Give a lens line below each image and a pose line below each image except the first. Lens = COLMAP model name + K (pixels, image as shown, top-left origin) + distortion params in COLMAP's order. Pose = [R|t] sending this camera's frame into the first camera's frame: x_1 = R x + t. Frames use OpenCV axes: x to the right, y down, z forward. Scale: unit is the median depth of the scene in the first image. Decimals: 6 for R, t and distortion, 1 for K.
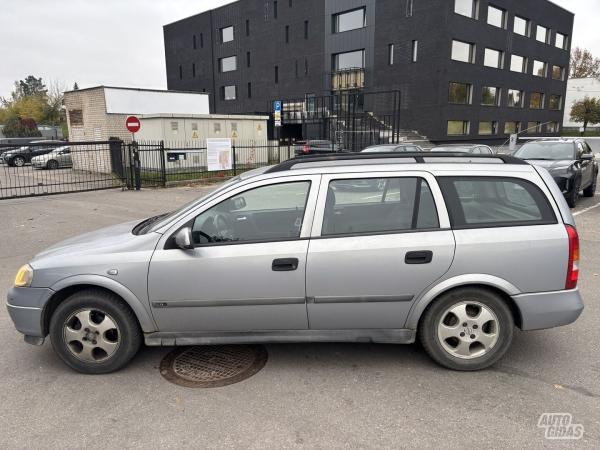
lens RADIAL K [[500.5, 0, 296.7], [0, 500.5, 225.3], [0, 0, 1]] dist [0.055745, -0.086394]
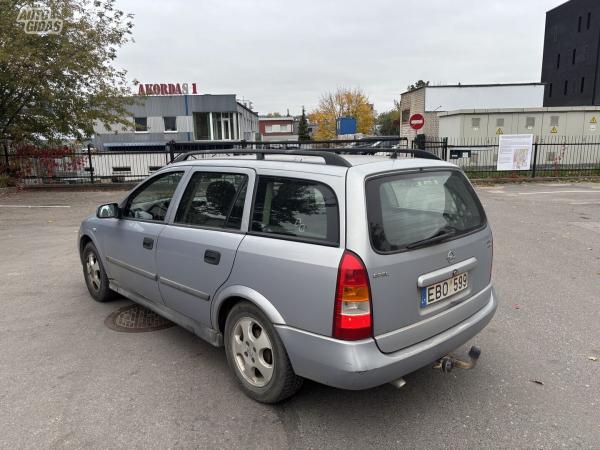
lens RADIAL K [[500.5, 0, 296.7], [0, 500.5, 225.3], [0, 0, 1]] dist [0.055745, -0.086394]
pose [[0.654281, 0.127915, -0.745355, 0.276133], [-0.124889, 0.990335, 0.060328, -0.019609], [0.745868, 0.053616, 0.663933, 0.126770]]
